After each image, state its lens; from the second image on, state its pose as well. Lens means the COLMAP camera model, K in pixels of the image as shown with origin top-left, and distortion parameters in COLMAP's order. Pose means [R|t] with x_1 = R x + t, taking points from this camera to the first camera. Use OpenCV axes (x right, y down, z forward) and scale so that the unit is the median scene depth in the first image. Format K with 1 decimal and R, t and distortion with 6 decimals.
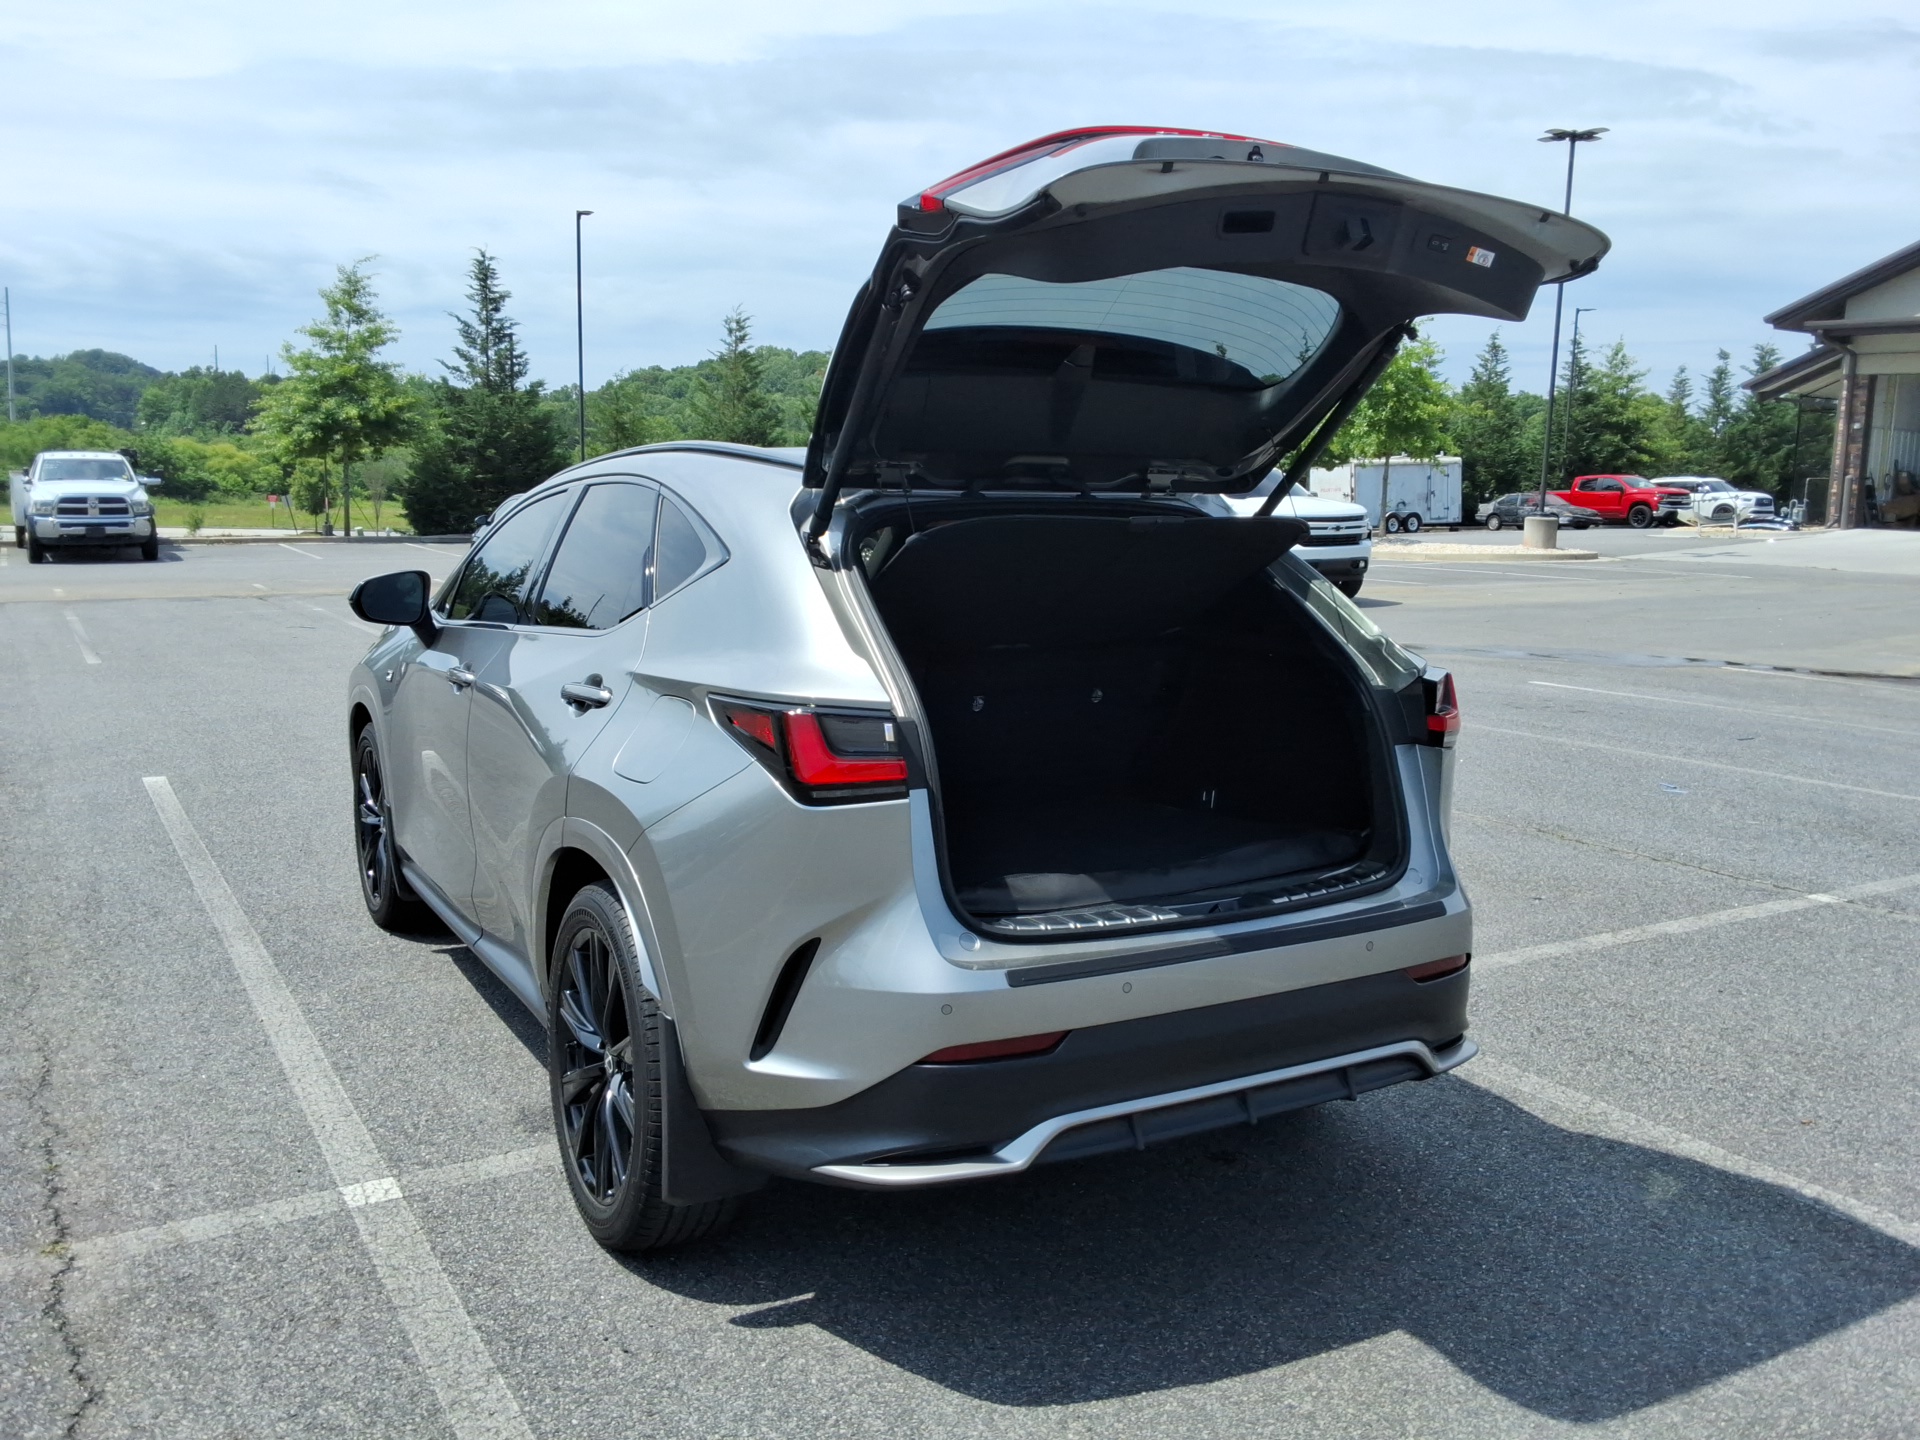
lens RADIAL K [[1568.4, 0, 980.8], [0, 1568.4, 715.2], [0, 0, 1]] dist [0.107832, -0.177714]
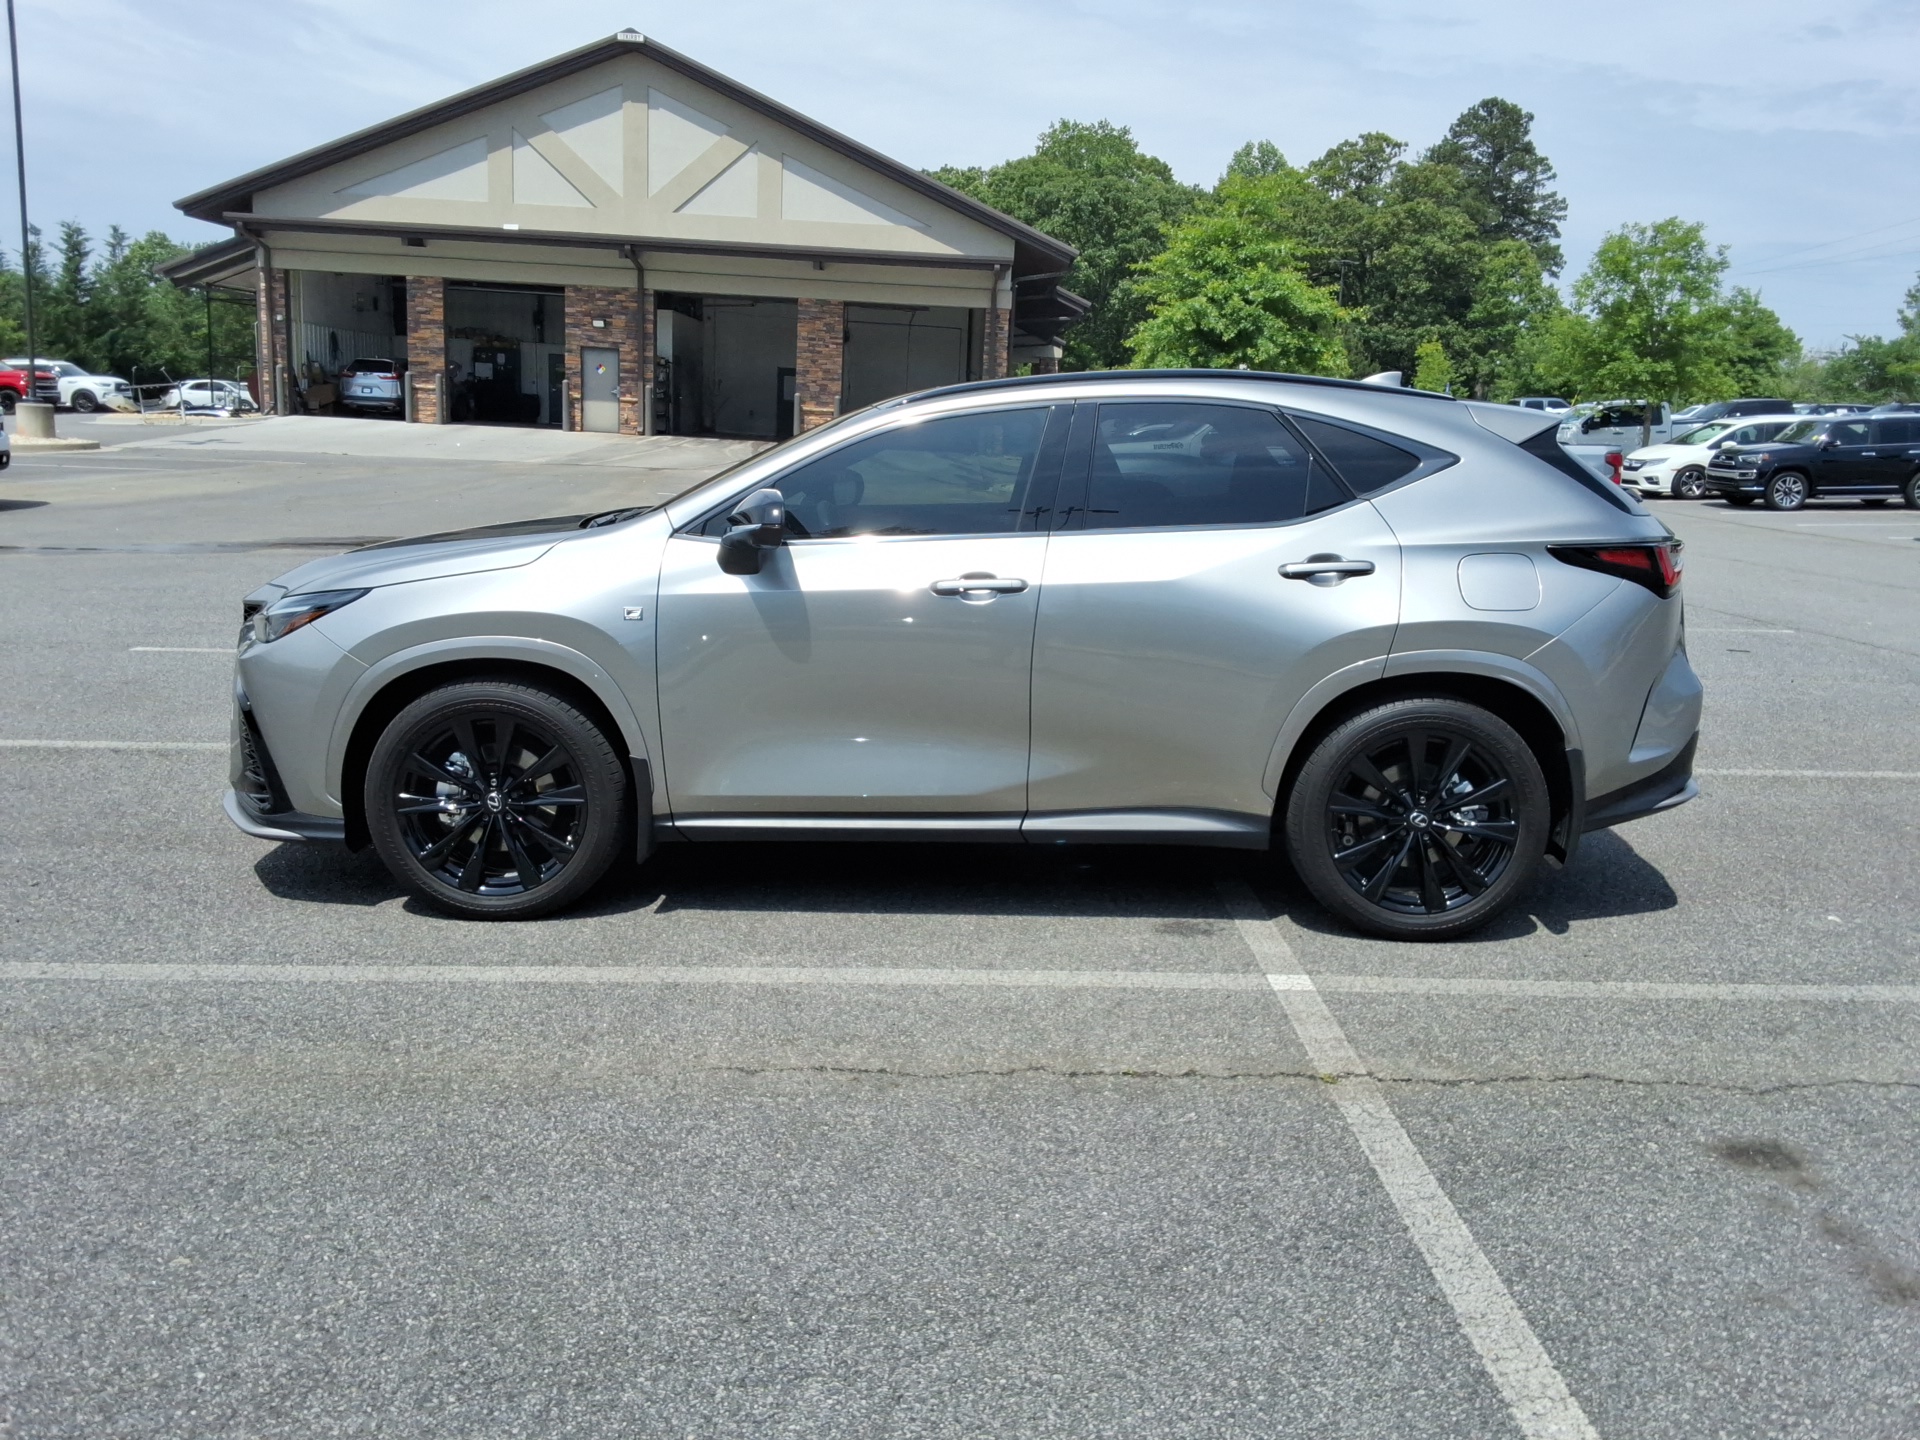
lens RADIAL K [[1568.4, 0, 980.8], [0, 1568.4, 715.2], [0, 0, 1]] dist [0.107832, -0.177714]
pose [[0.499963, -0.164494, 0.850282, -0.162214], [0.103177, 0.986117, 0.130105, -0.009893], [-0.859879, 0.022682, 0.509994, 0.061307]]
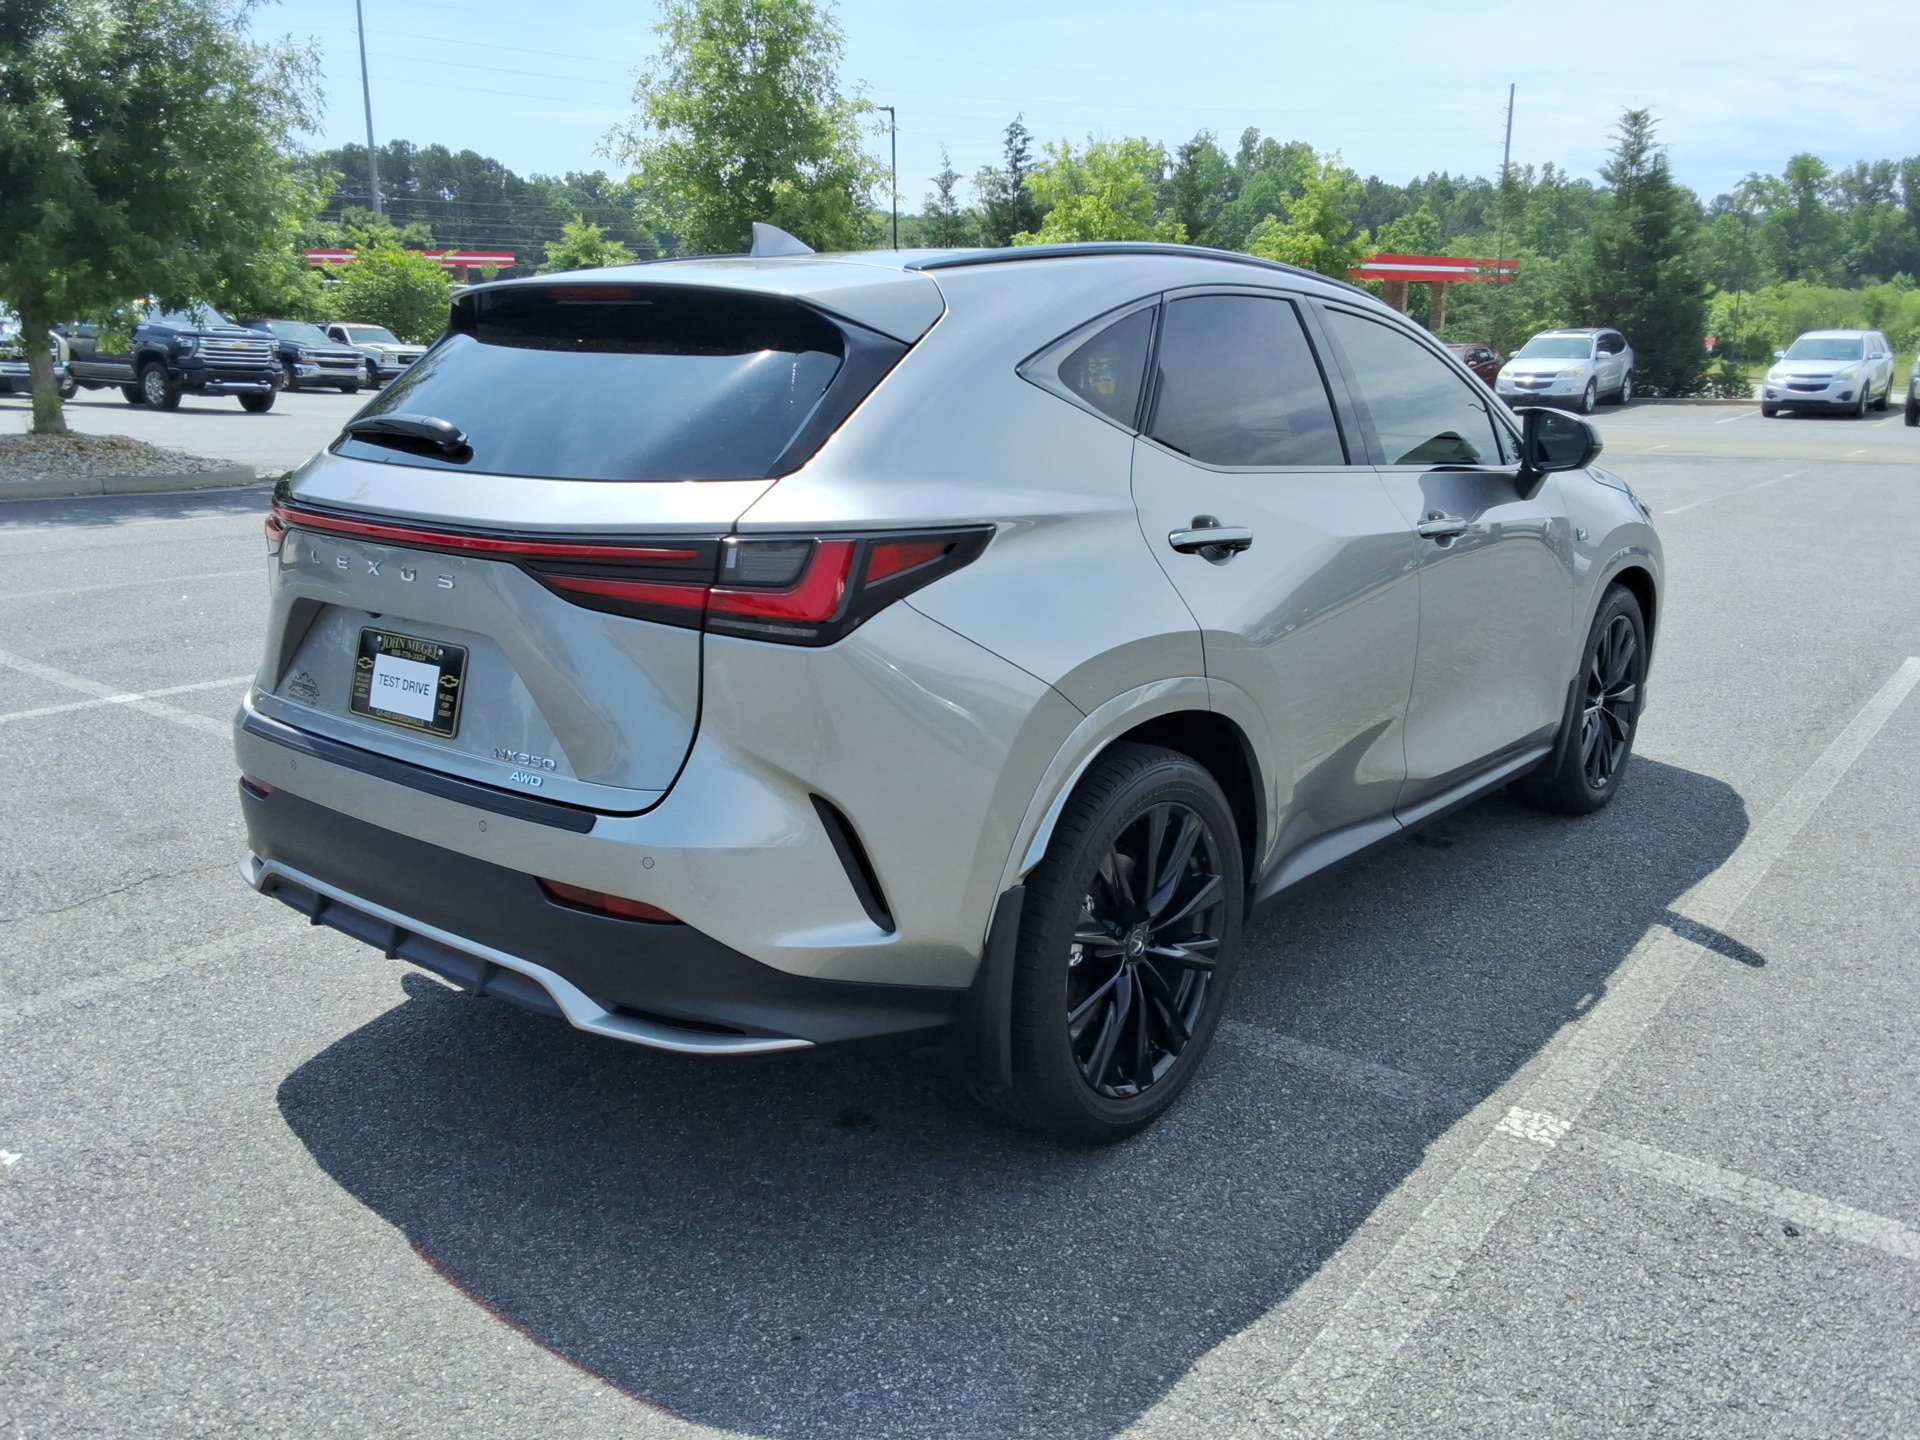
lens RADIAL K [[1556.8, 0, 983.5], [0, 1556.8, 722.3], [0, 0, 1]] dist [0.112619, -0.169439]
pose [[0.355962, 0.210256, -0.910540, 0.098873], [-0.133737, 0.975792, 0.173042, -0.007809], [0.924881, 0.060177, 0.375464, 0.084974]]
